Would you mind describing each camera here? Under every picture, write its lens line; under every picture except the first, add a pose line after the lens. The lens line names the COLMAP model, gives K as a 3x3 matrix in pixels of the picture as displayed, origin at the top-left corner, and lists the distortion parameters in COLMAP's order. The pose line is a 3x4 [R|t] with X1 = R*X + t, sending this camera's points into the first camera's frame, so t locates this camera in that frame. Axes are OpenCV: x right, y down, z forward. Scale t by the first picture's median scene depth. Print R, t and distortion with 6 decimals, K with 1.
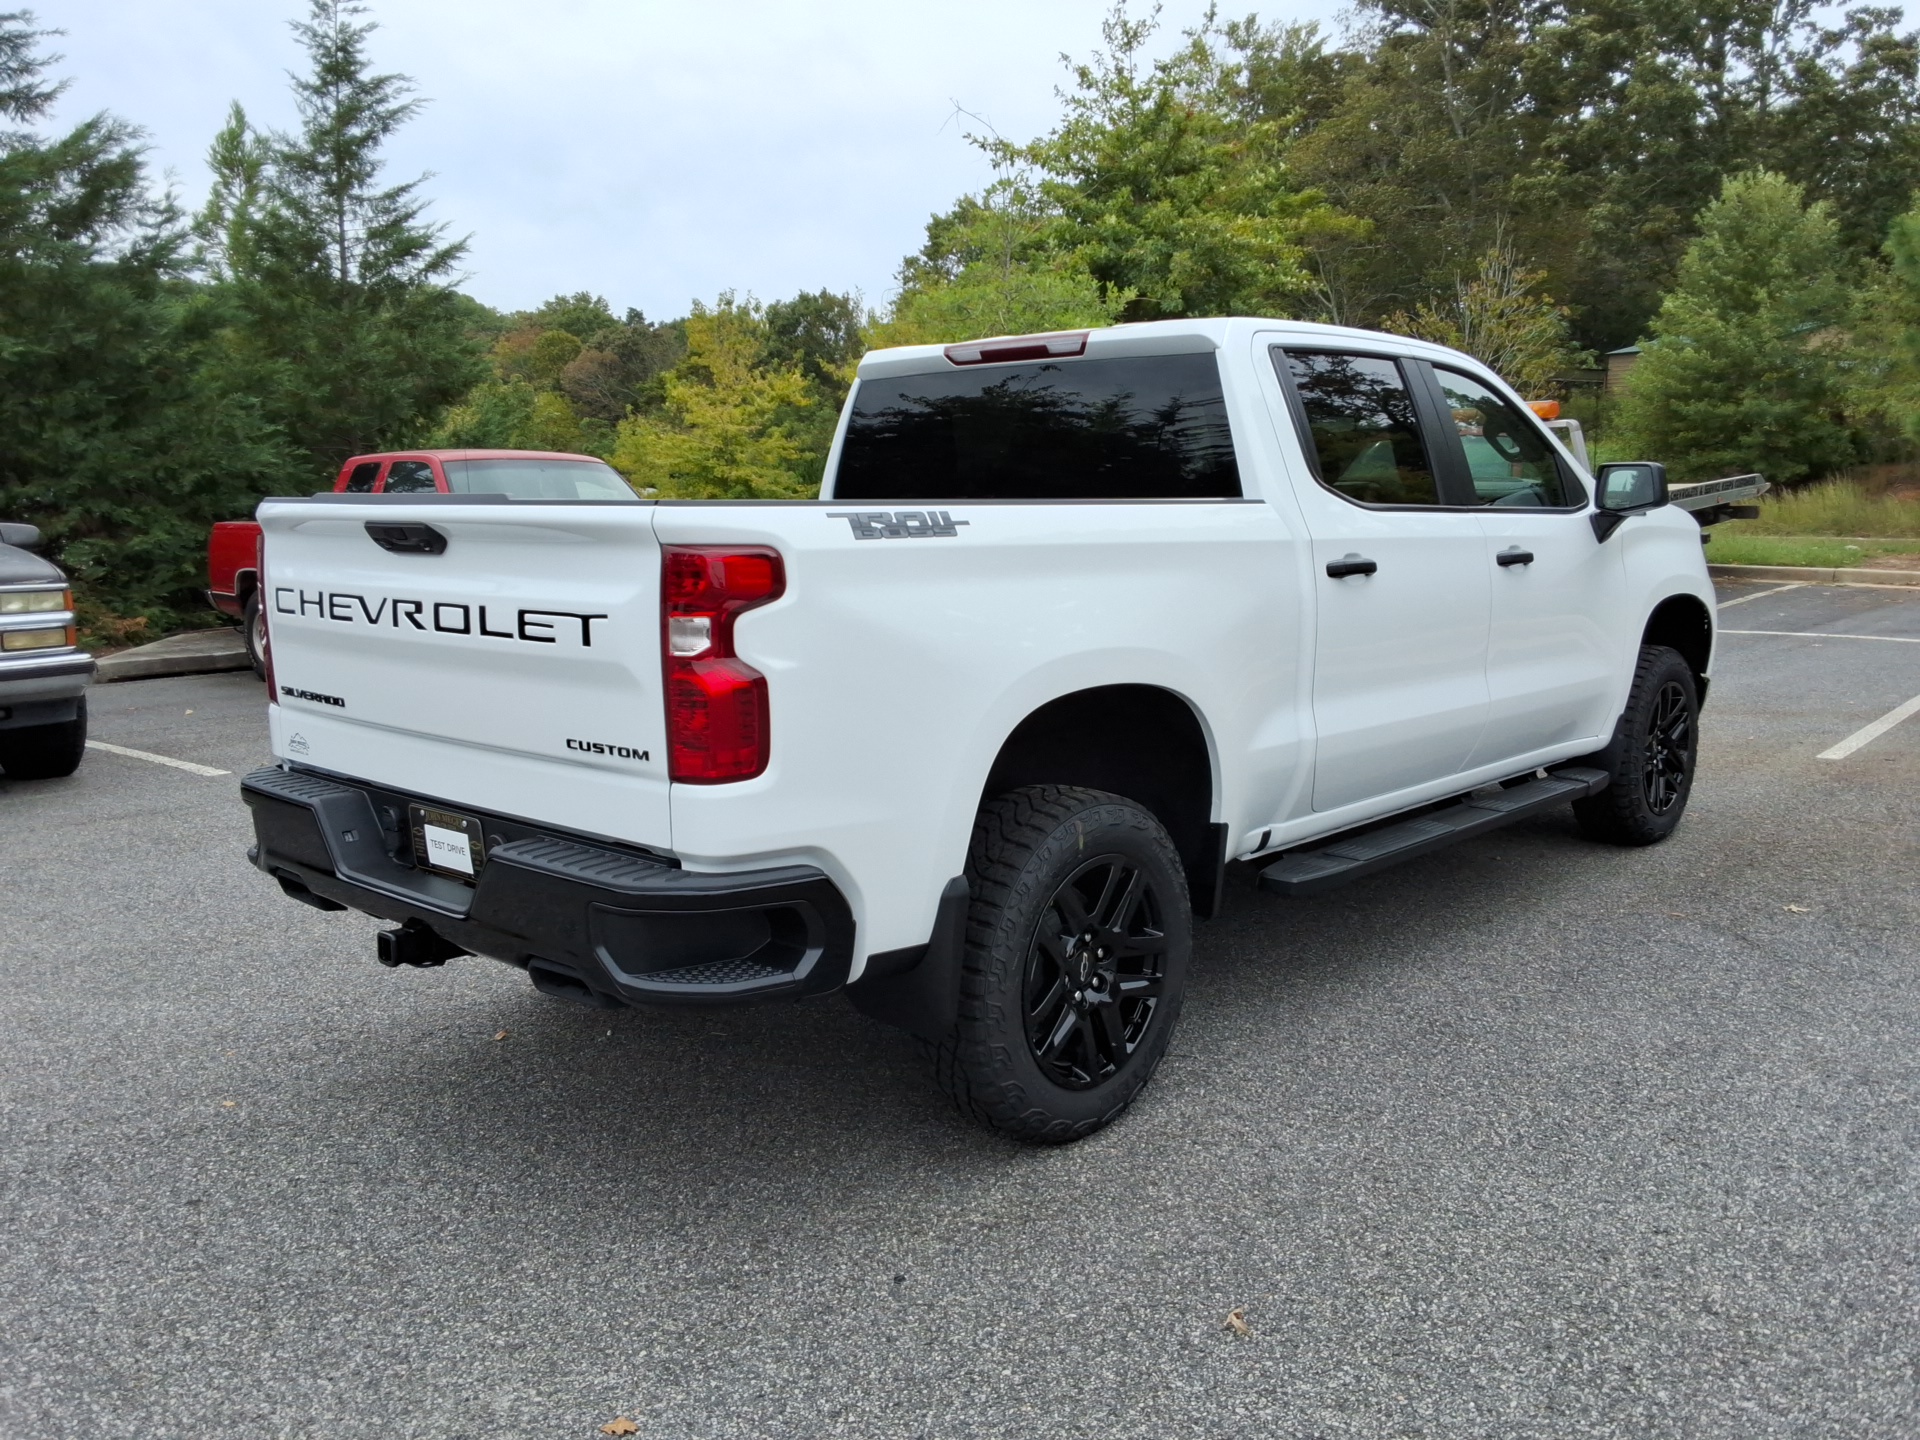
lens RADIAL K [[1541.8, 0, 975.4], [0, 1541.8, 713.1], [0, 0, 1]] dist [0.099357, -0.138844]
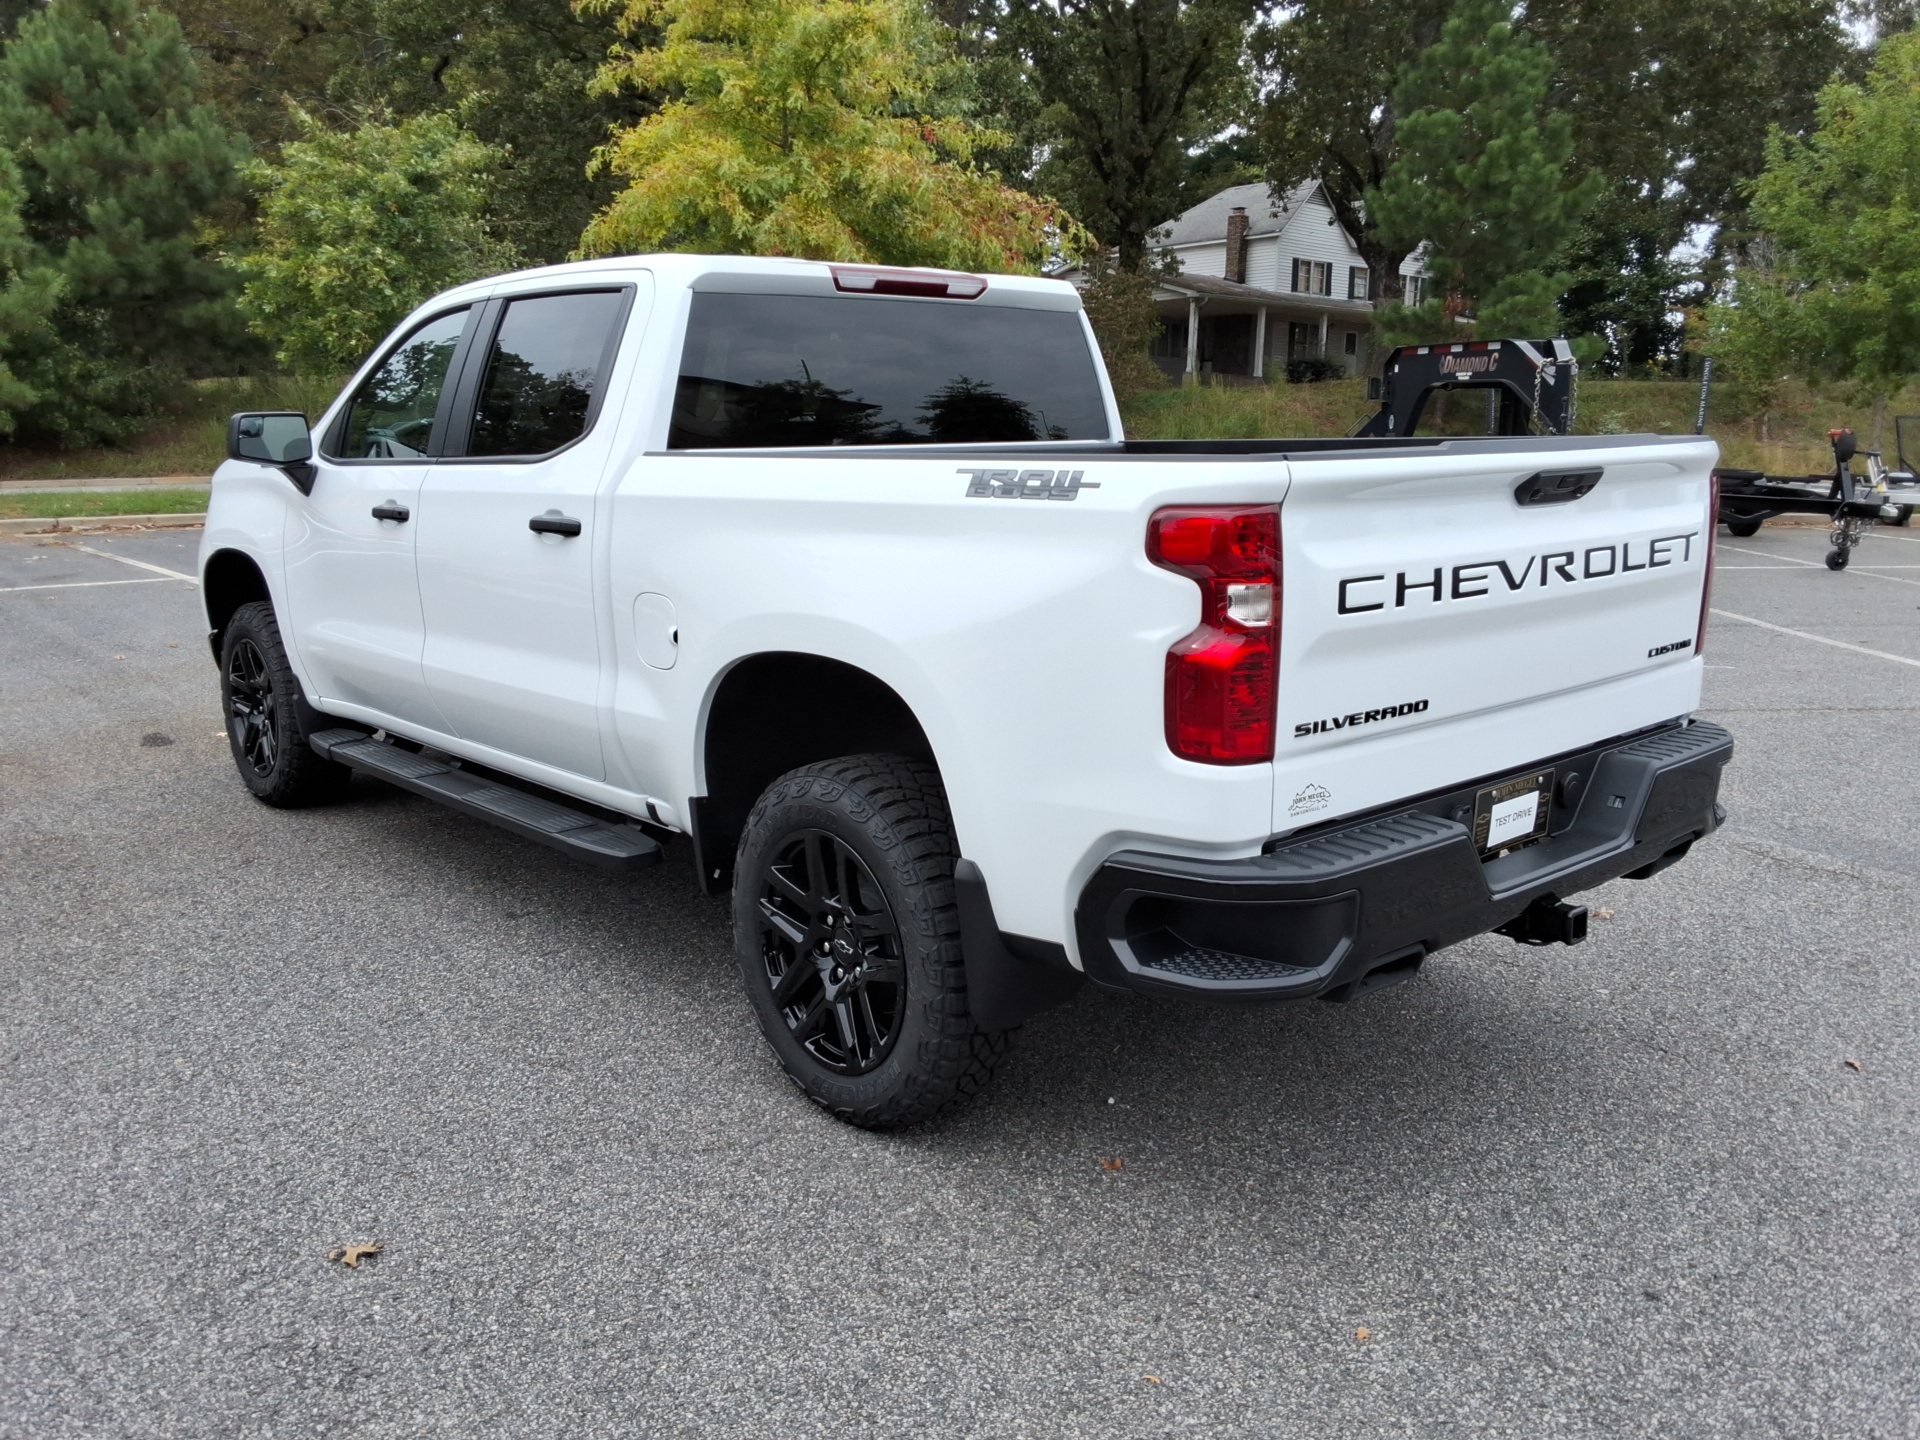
lens RADIAL K [[1541.8, 0, 976.1], [0, 1541.8, 717.2], [0, 0, 1]] dist [0.099357, -0.138844]
pose [[0.111063, -0.186210, 0.976213, -1.184665], [0.151084, 0.974036, 0.168606, -0.166353], [-0.982262, 0.128765, 0.136312, 1.095074]]
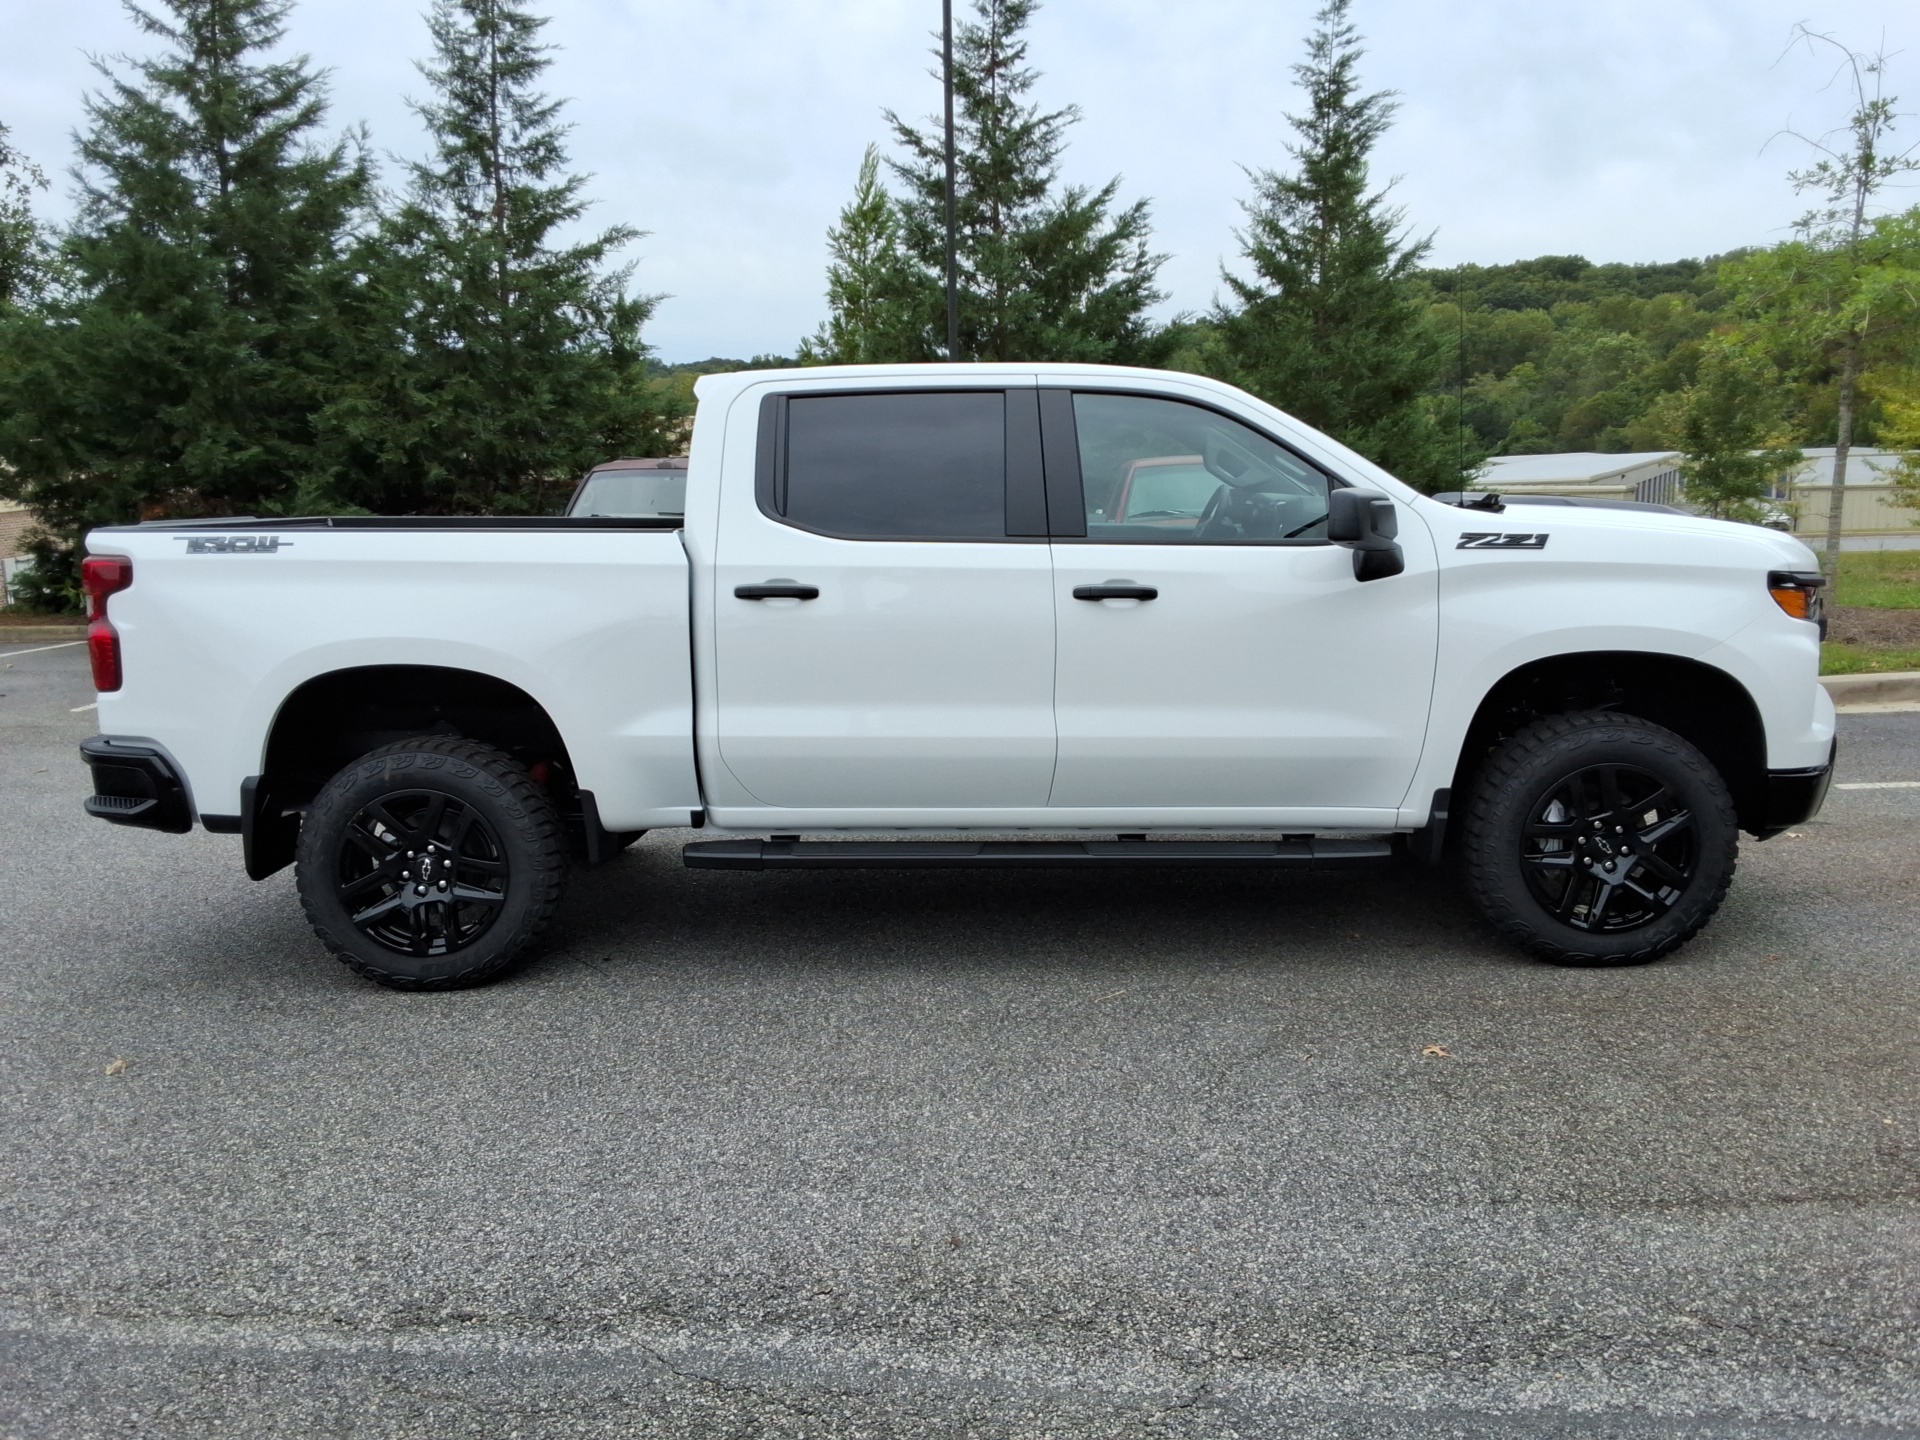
lens RADIAL K [[1541.8, 0, 967.7], [0, 1541.8, 713.1], [0, 0, 1]] dist [0.099357, -0.138844]
pose [[0.659092, 0.110135, -0.743955, 1.376436], [-0.099143, 0.993310, 0.059215, -0.101159], [0.745499, 0.034730, 0.665601, 0.425733]]
